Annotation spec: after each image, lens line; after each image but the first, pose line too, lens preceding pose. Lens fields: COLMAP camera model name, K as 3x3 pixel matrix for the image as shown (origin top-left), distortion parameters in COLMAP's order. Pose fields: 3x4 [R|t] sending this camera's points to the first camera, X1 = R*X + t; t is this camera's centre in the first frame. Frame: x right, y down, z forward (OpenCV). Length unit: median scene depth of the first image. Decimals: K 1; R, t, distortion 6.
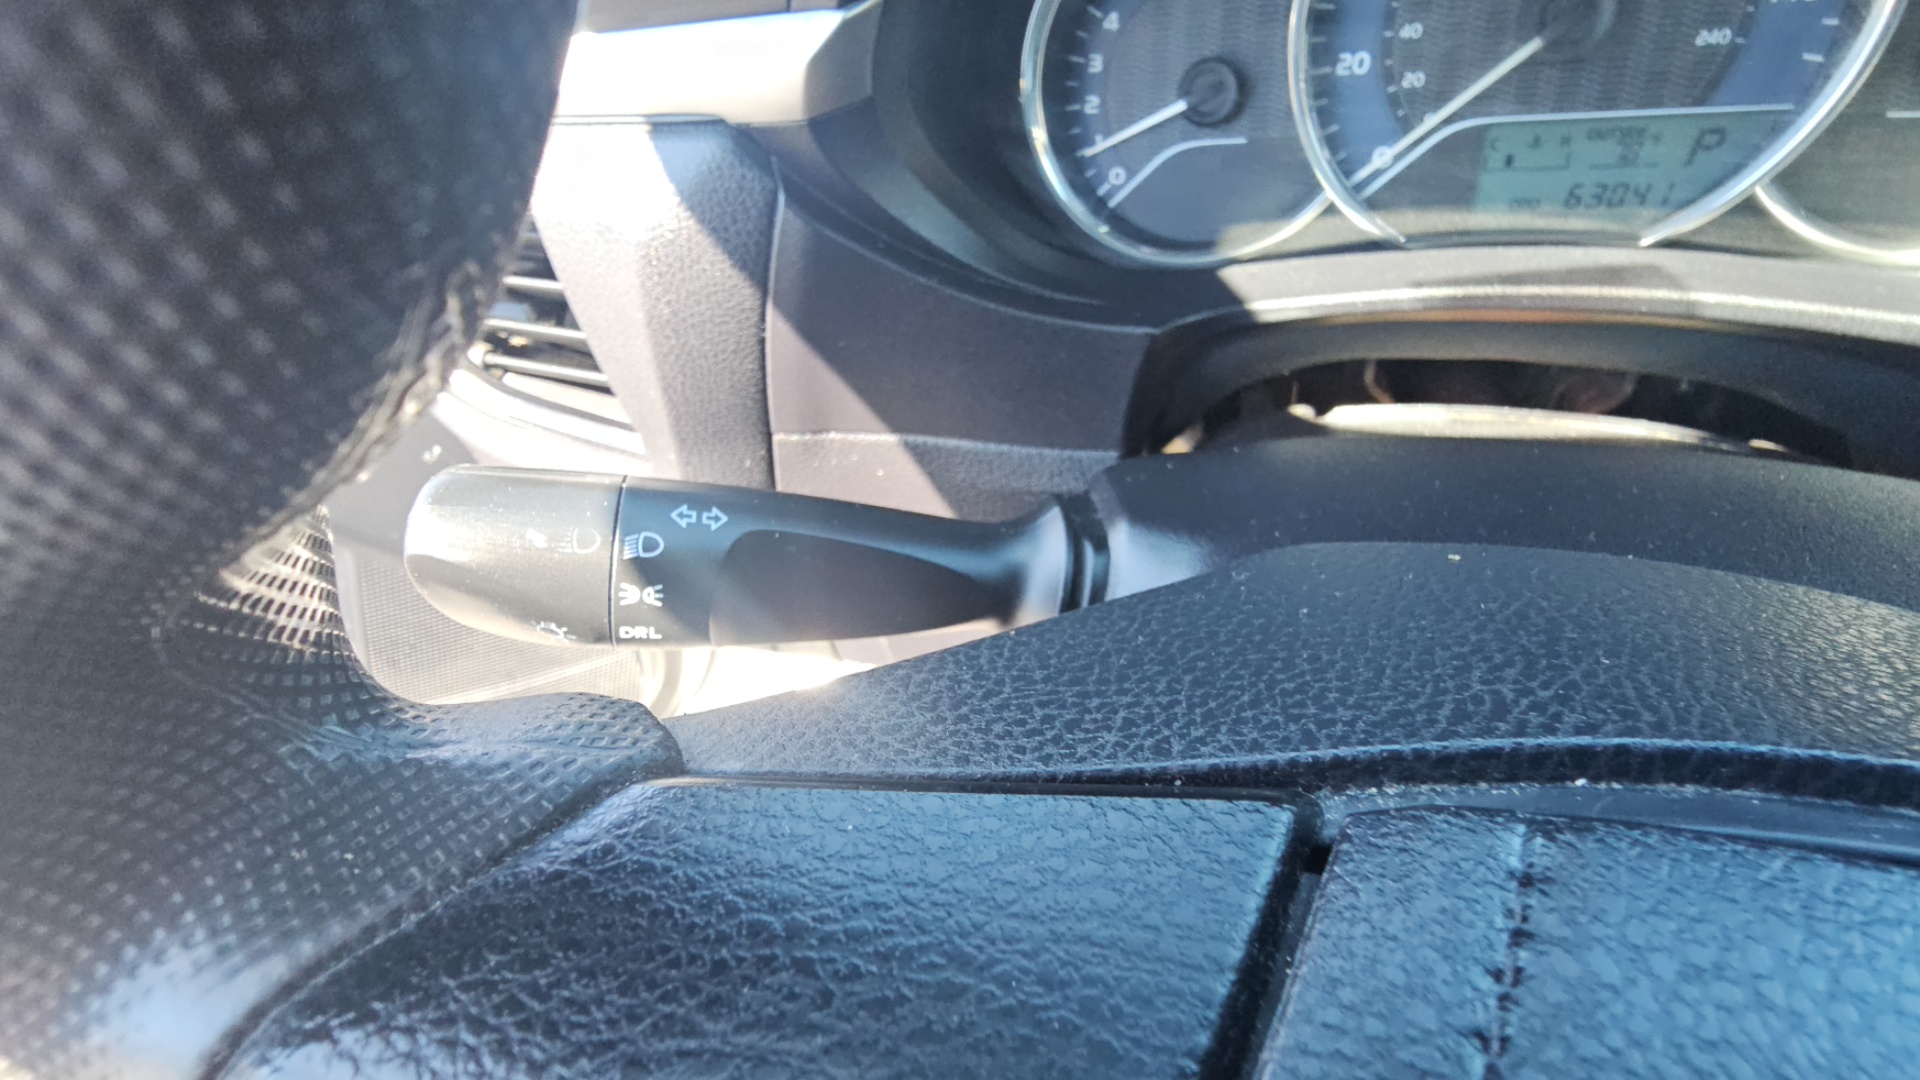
lens RADIAL K [[889.8, 0, 996.6], [0, 889.8, 539.7], [0, 0, 1]] dist [0.002820, -0.005311]
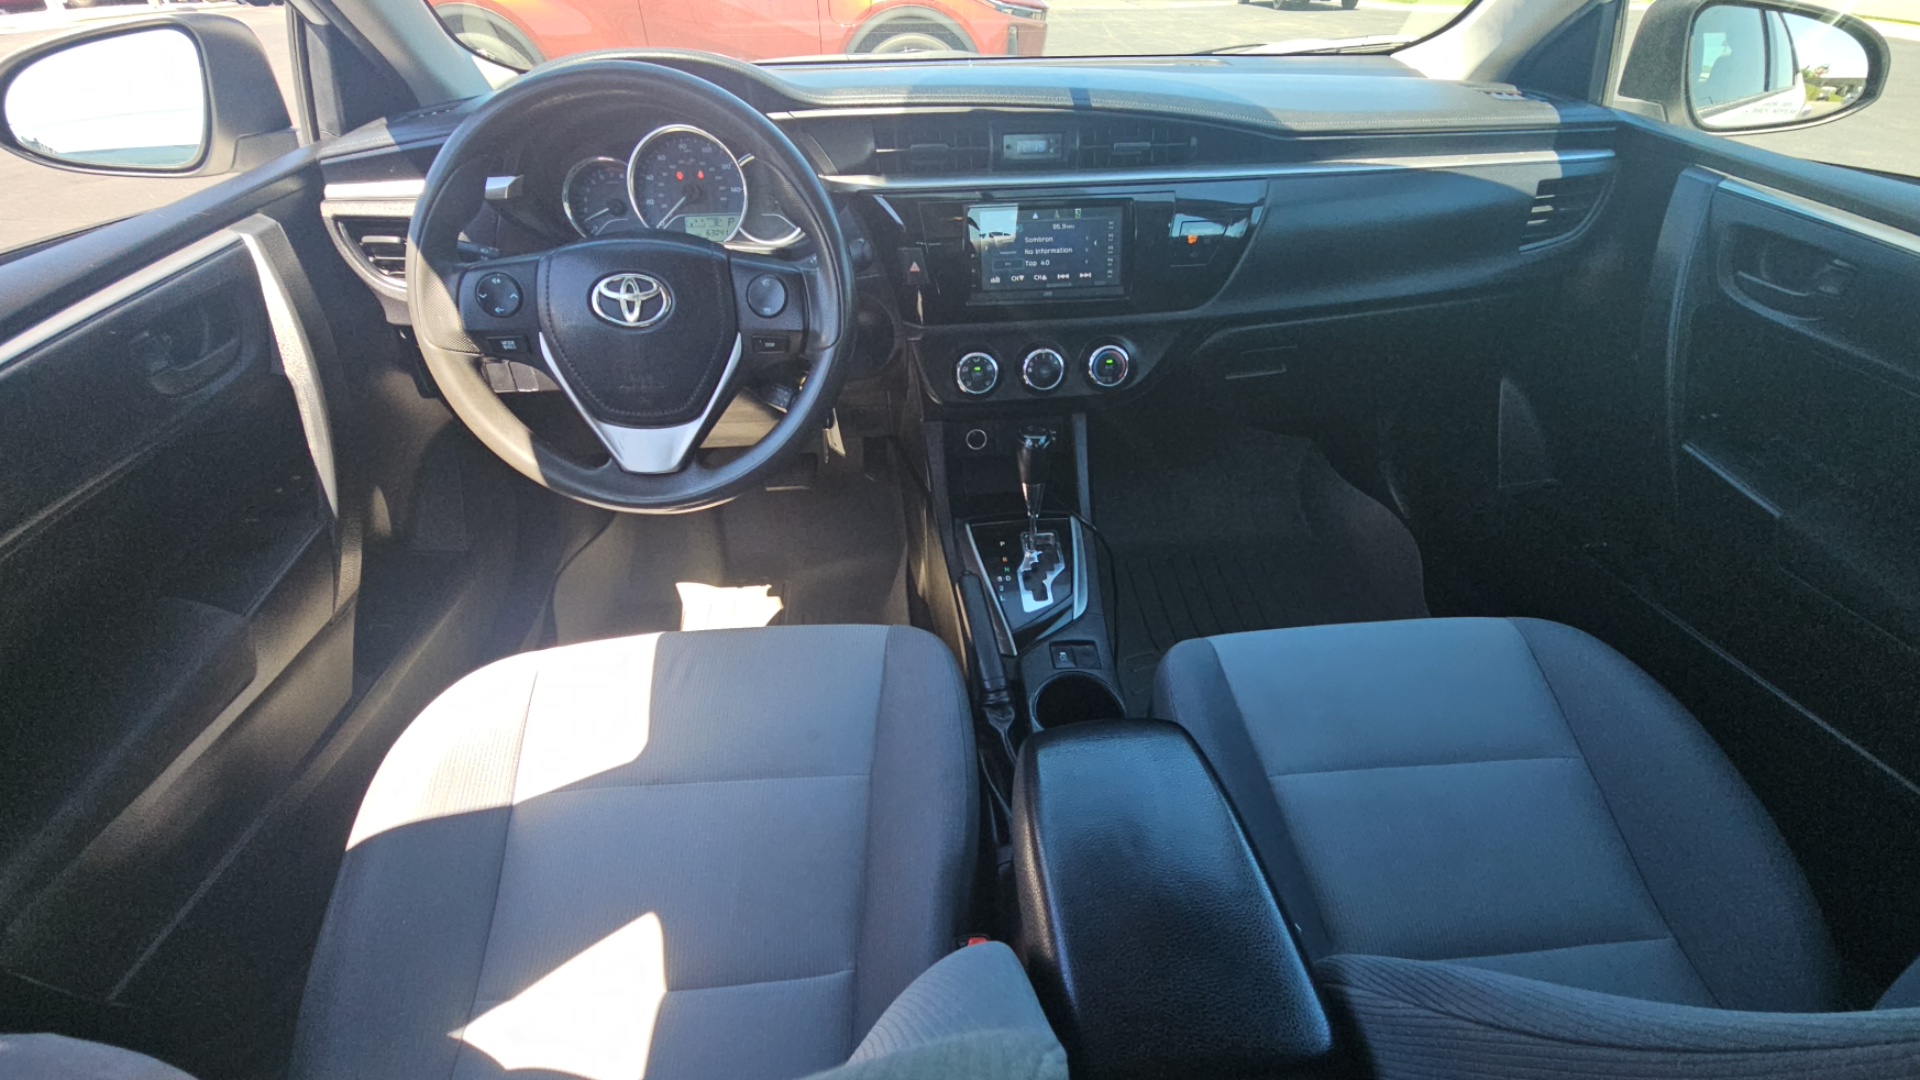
lens RADIAL K [[866.9, 0, 983.4], [0, 866.9, 543.0], [0, 0, 1]] dist [-0.000259, 0.000852]
pose [[0.924895, -0.075397, 0.372672, 0.214631], [0.161577, 0.965178, -0.205730, 2.165635], [-0.344183, 0.250493, 0.904871, -2.908852]]
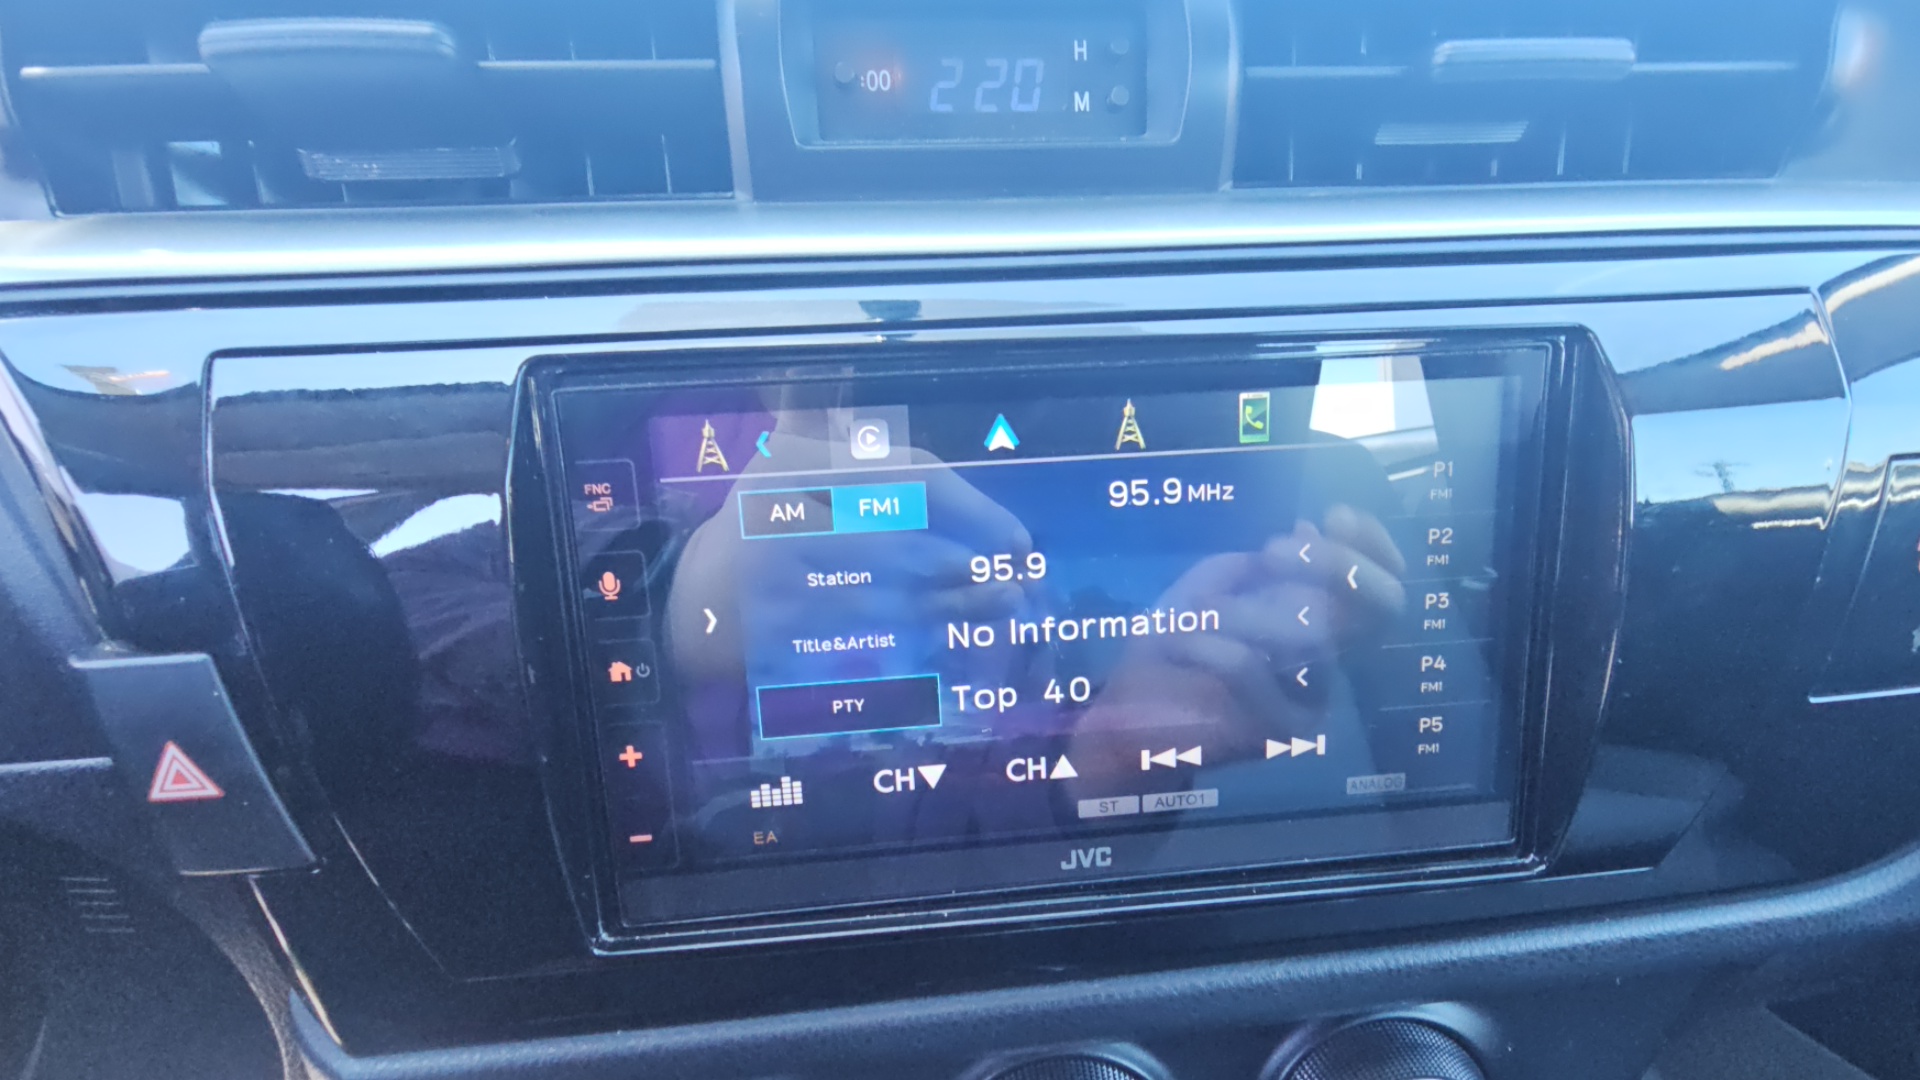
lens RADIAL K [[864.7, 0, 977.7], [0, 864.7, 543.8], [0, 0, 1]] dist [0.007515, -0.006016]
pose [[0.927677, -0.002228, 0.373378, 1.750655], [0.172269, 0.889745, -0.422702, 0.307351], [-0.331269, 0.456452, 0.825780, -0.298293]]
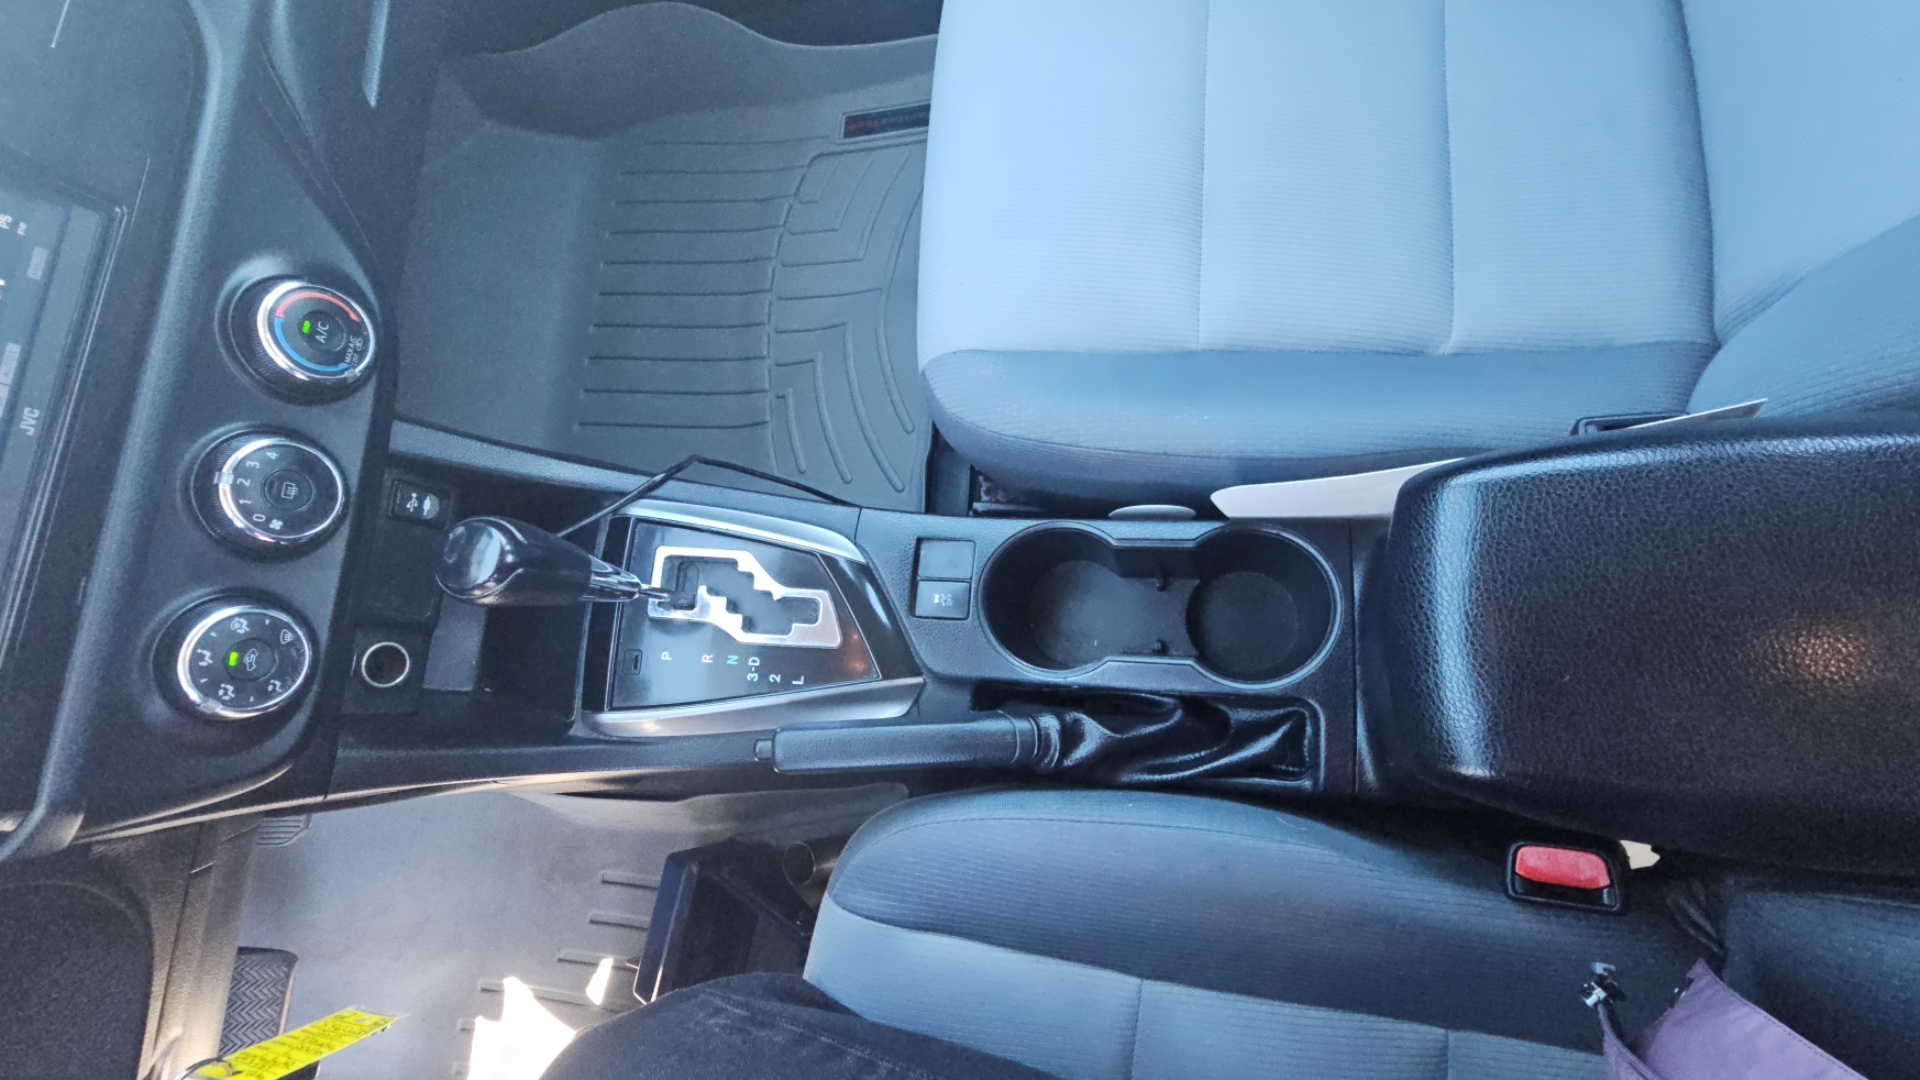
lens RADIAL K [[864.7, 0, 977.7], [0, 864.7, 543.8], [0, 0, 1]] dist [0.007515, -0.006016]
pose [[-0.135834, -0.910709, 0.390076, 1.195931], [0.883654, 0.066672, 0.463368, 0.947440], [-0.448000, 0.407633, 0.795695, -1.288950]]
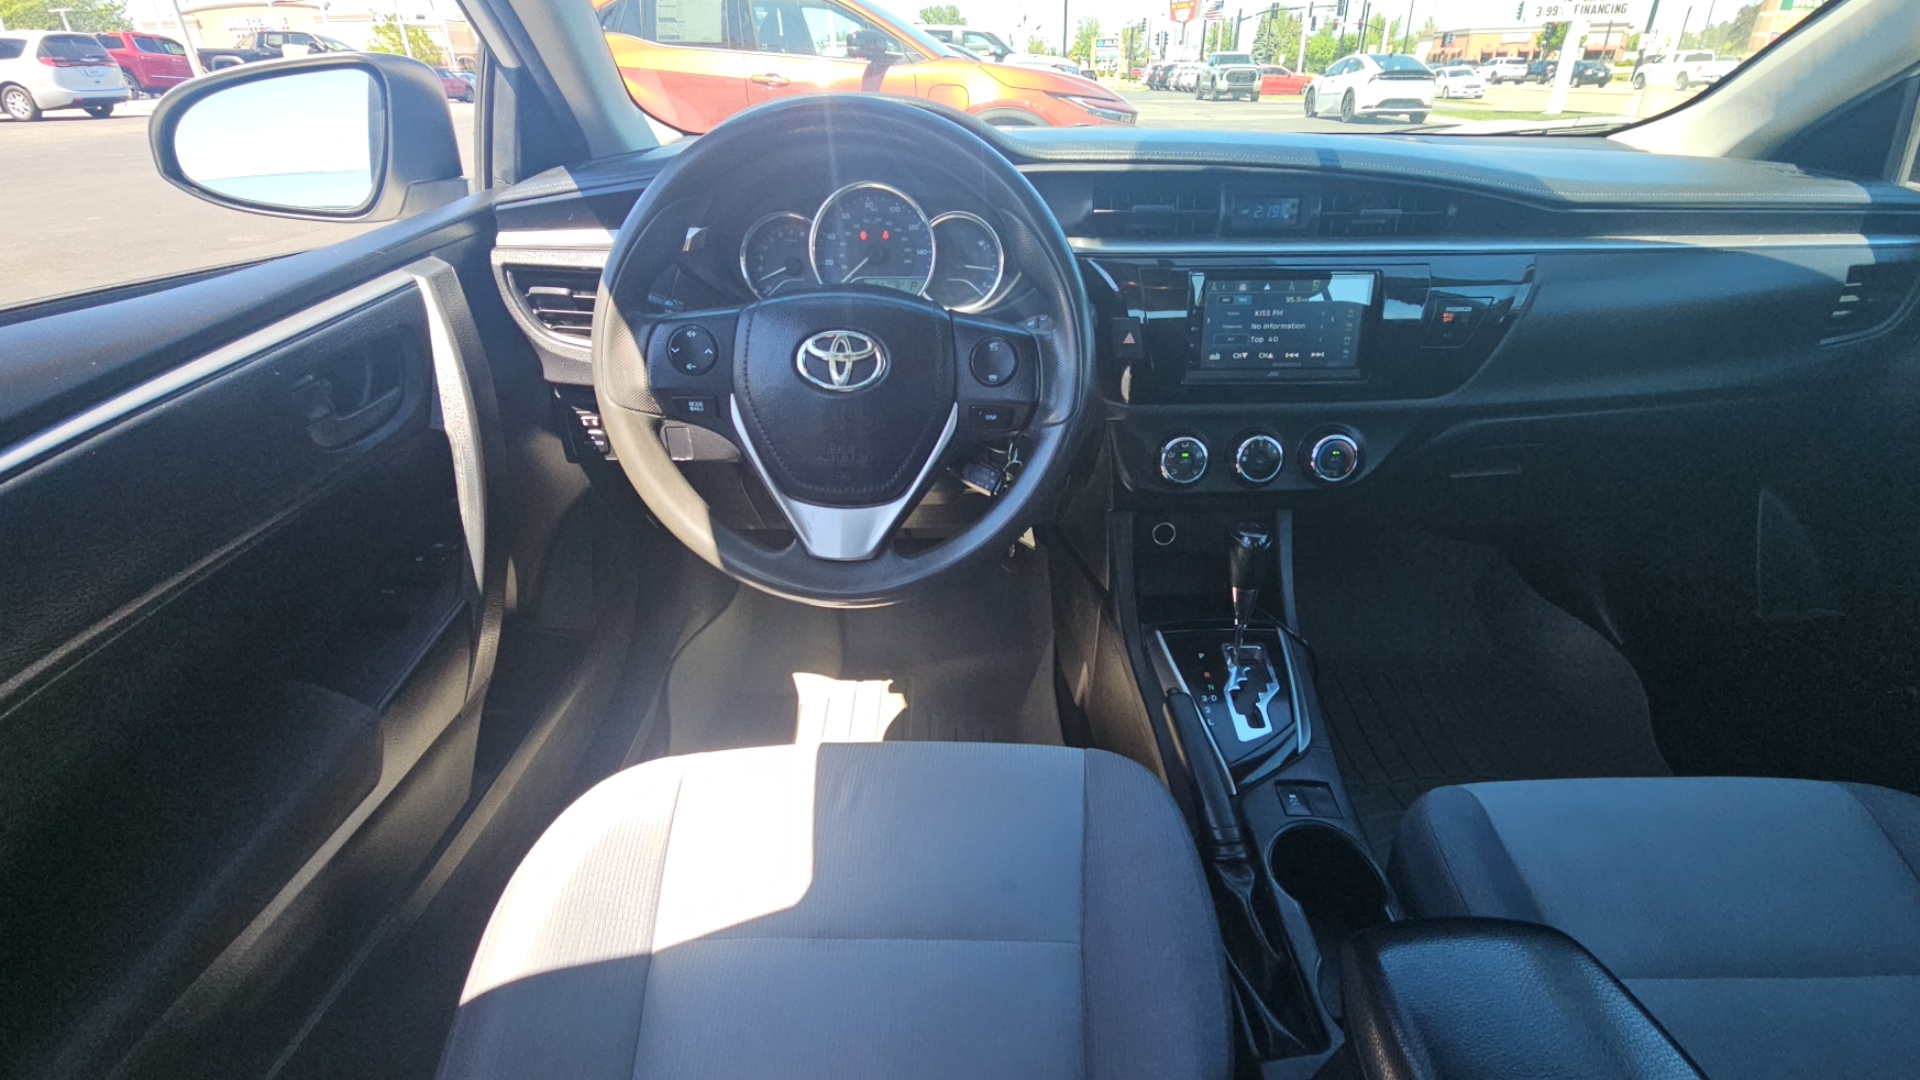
lens RADIAL K [[864.7, 0, 977.7], [0, 864.7, 543.8], [0, 0, 1]] dist [0.007515, -0.006016]
pose [[0.946205, 0.003866, 0.323545, -0.205406], [0.100770, 0.946679, -0.306013, 1.880697], [-0.307476, 0.322155, 0.895363, -2.220030]]
